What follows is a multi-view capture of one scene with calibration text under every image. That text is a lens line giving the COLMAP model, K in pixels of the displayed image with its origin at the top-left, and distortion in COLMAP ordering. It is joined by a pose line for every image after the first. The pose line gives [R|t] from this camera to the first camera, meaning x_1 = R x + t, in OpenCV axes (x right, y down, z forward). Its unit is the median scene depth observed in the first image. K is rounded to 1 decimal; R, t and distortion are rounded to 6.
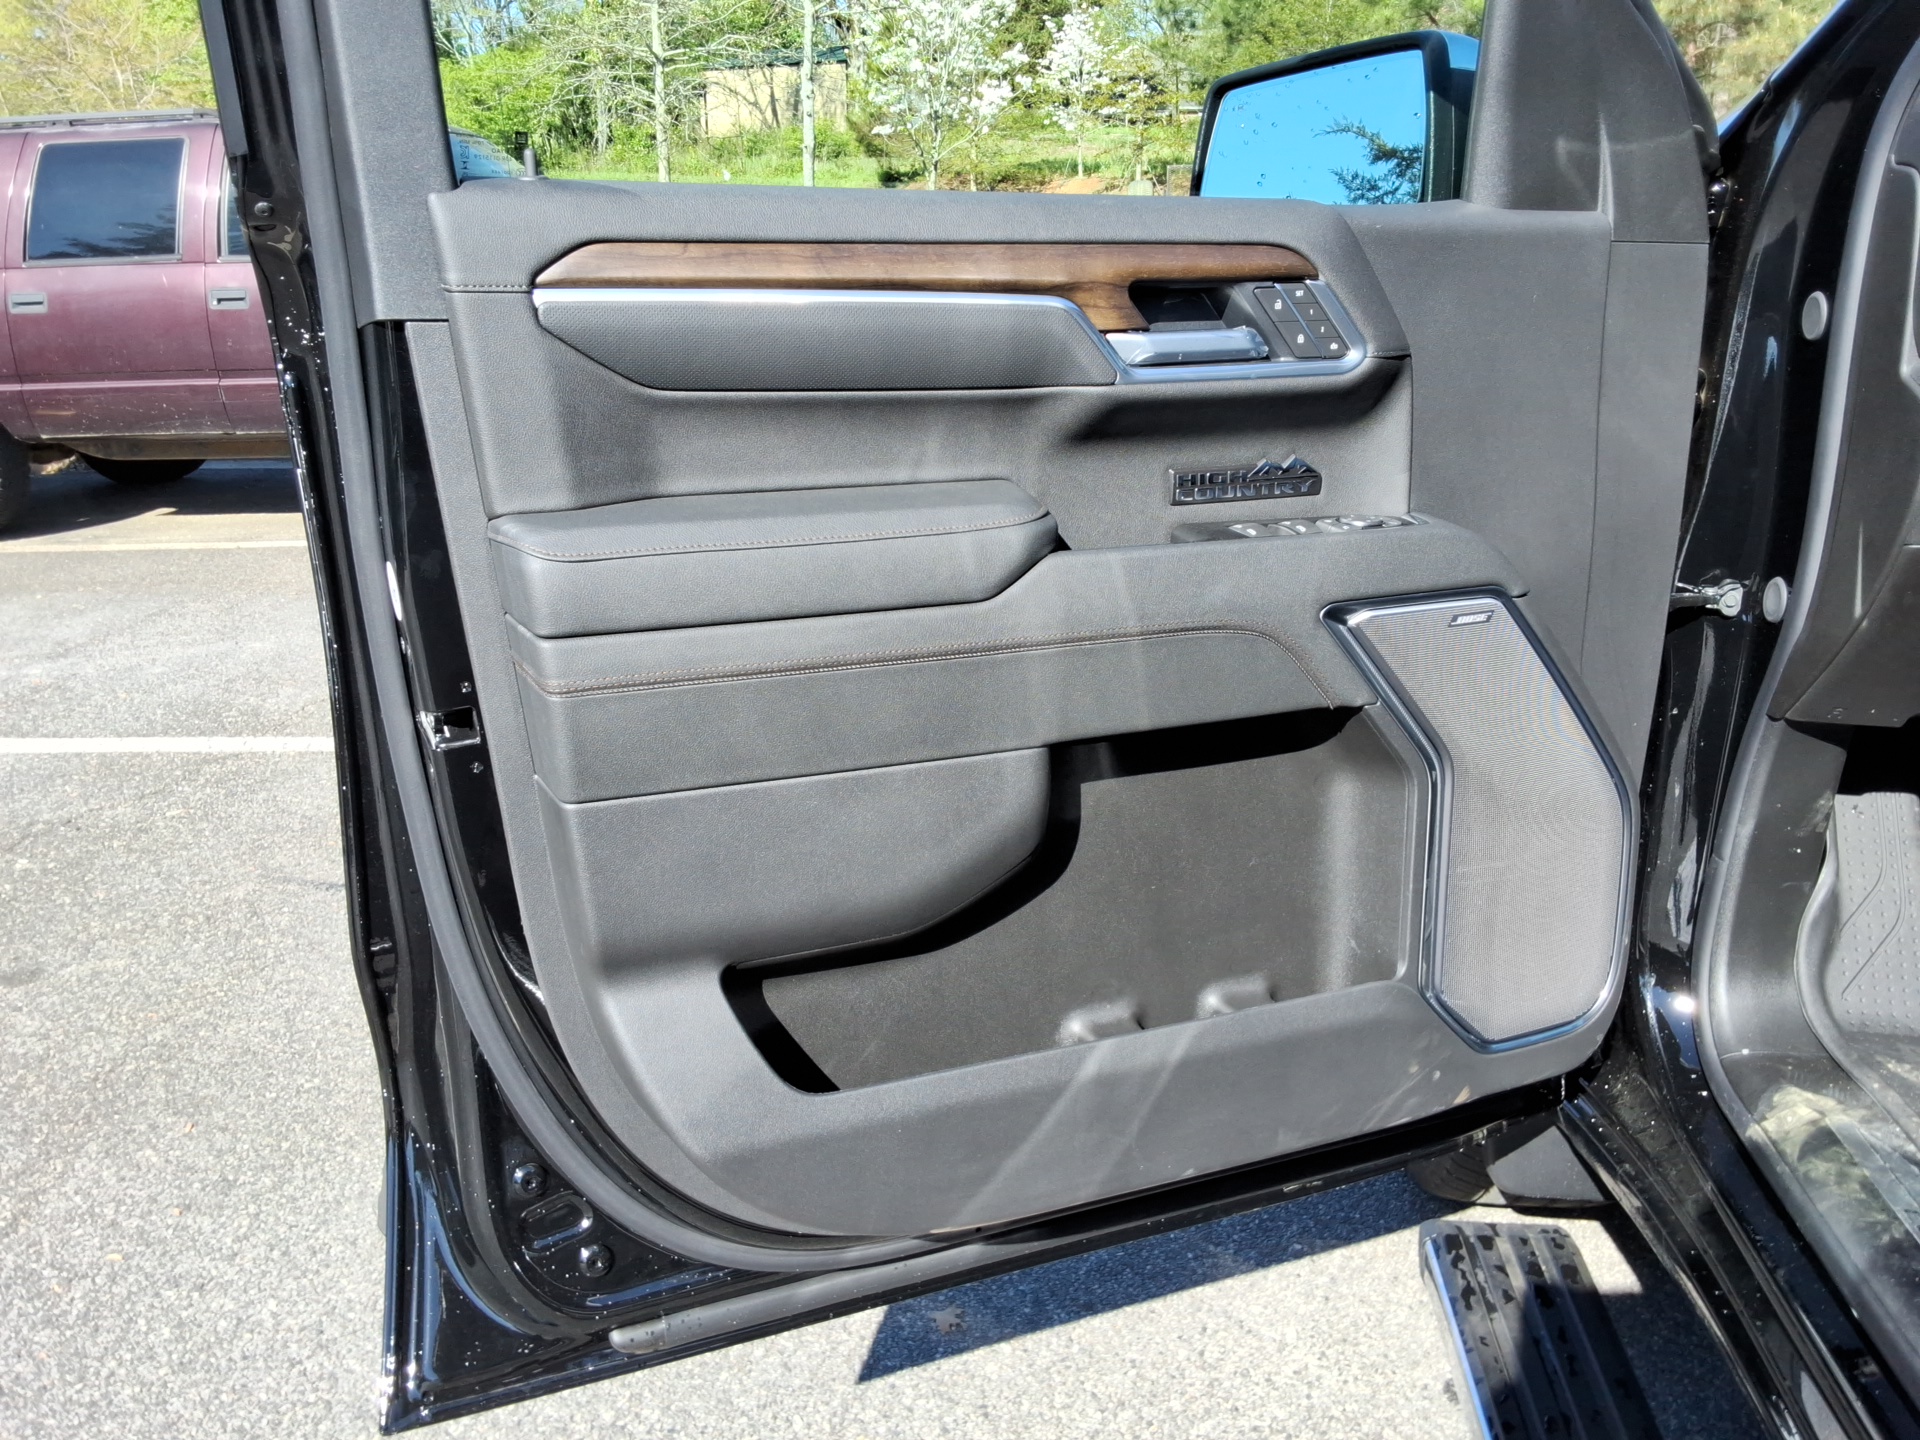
lens RADIAL K [[1531.6, 0, 979.0], [0, 1531.6, 707.1], [0, 0, 1]] dist [0.094461, -0.145728]
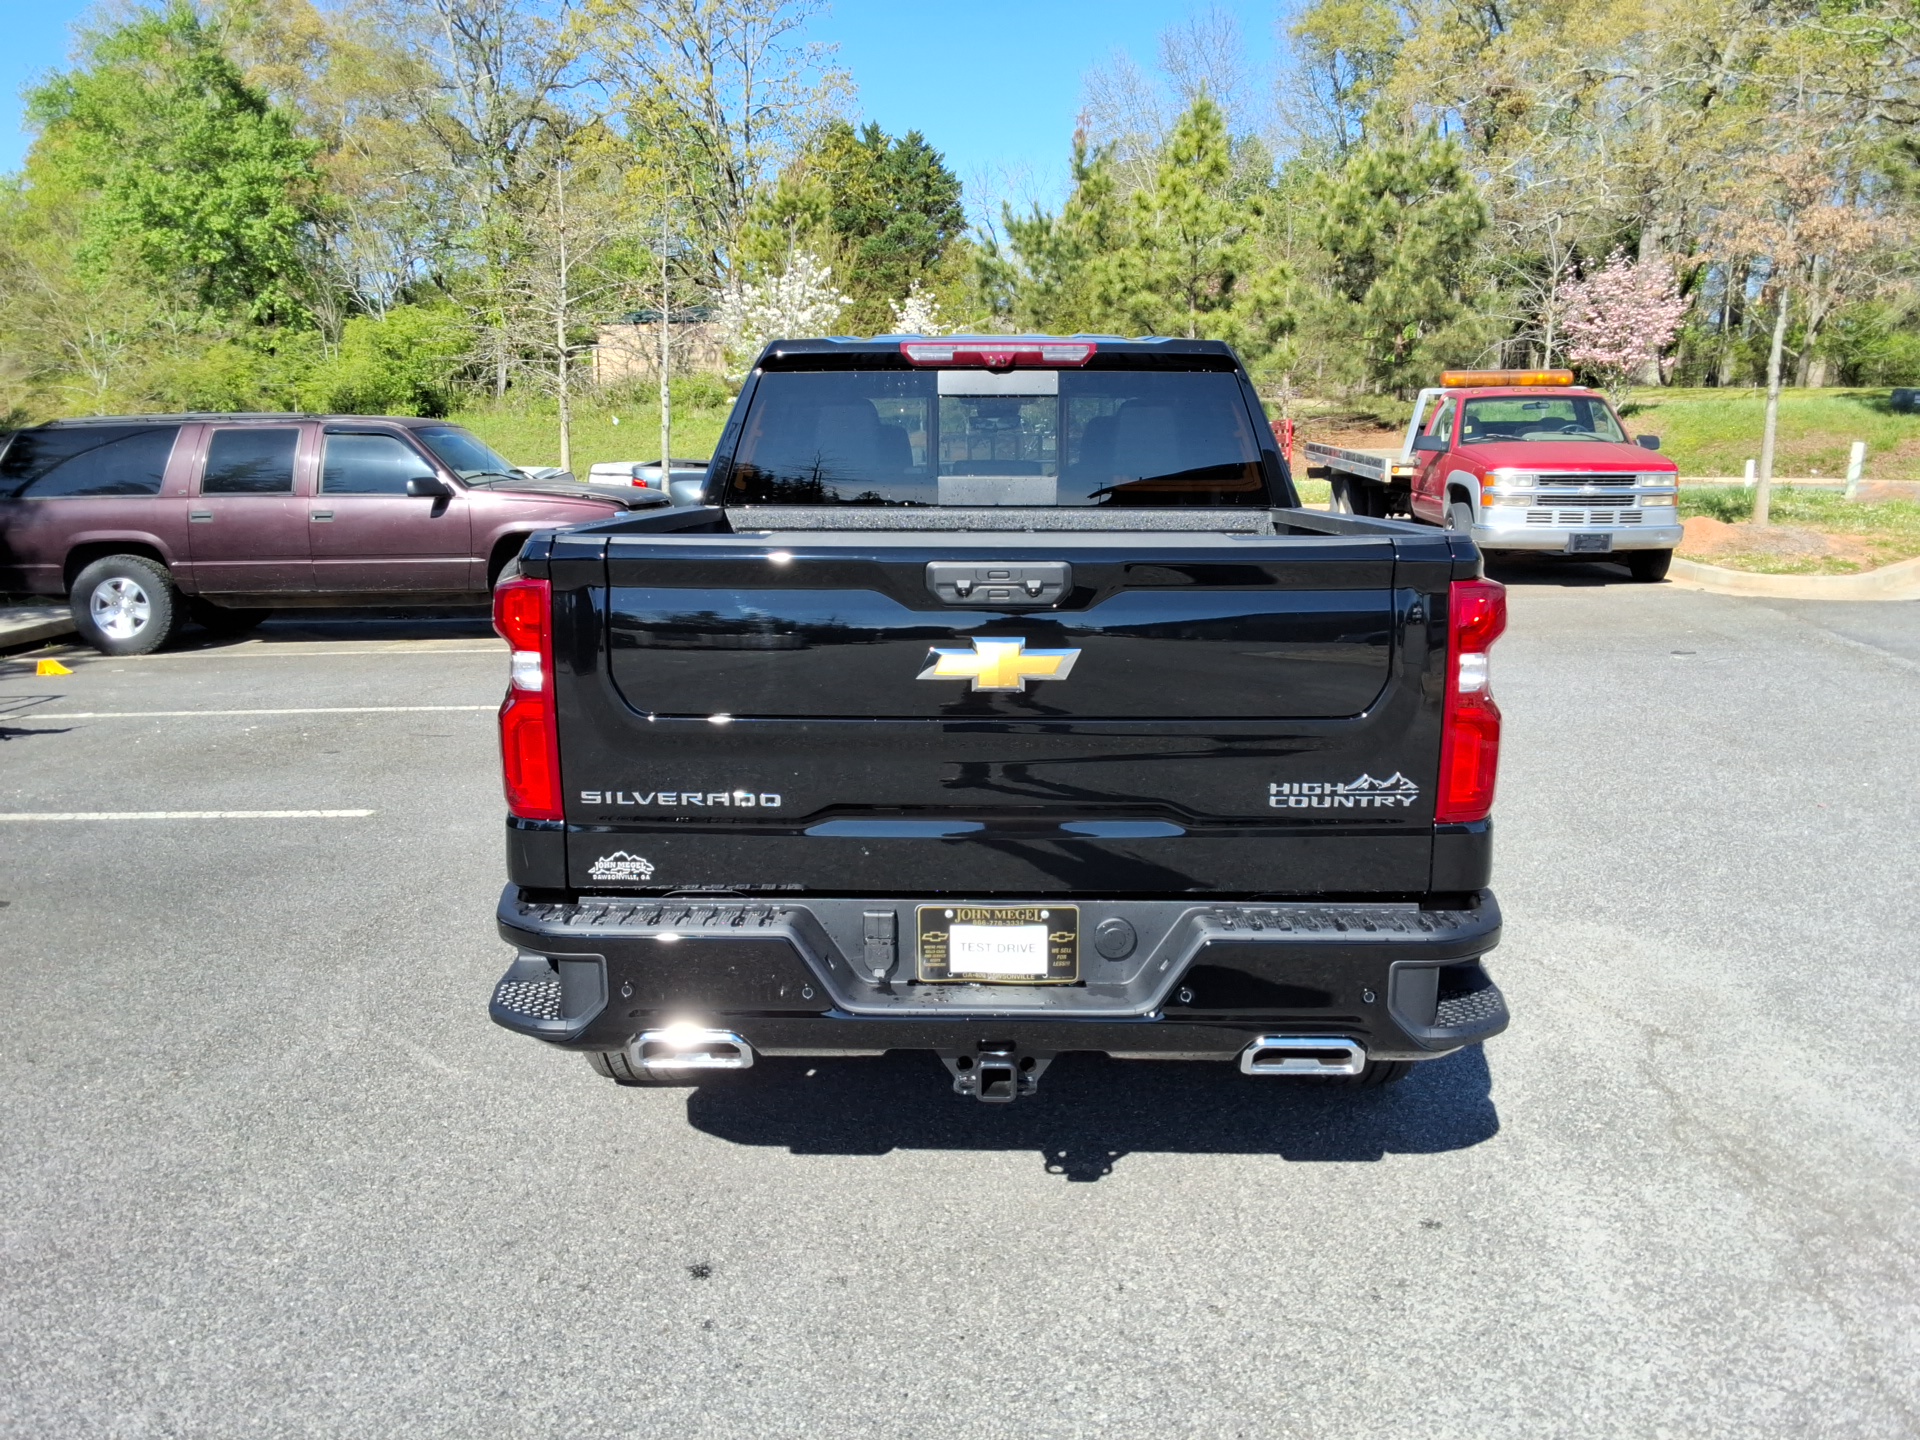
lens RADIAL K [[1531.6, 0, 977.8], [0, 1531.6, 726.4], [0, 0, 1]] dist [0.094461, -0.145728]
pose [[0.997284, 0.002232, 0.073624, 0.046053], [0.007481, 0.991303, -0.131387, 0.071337], [-0.073277, 0.131580, 0.988594, -0.258874]]
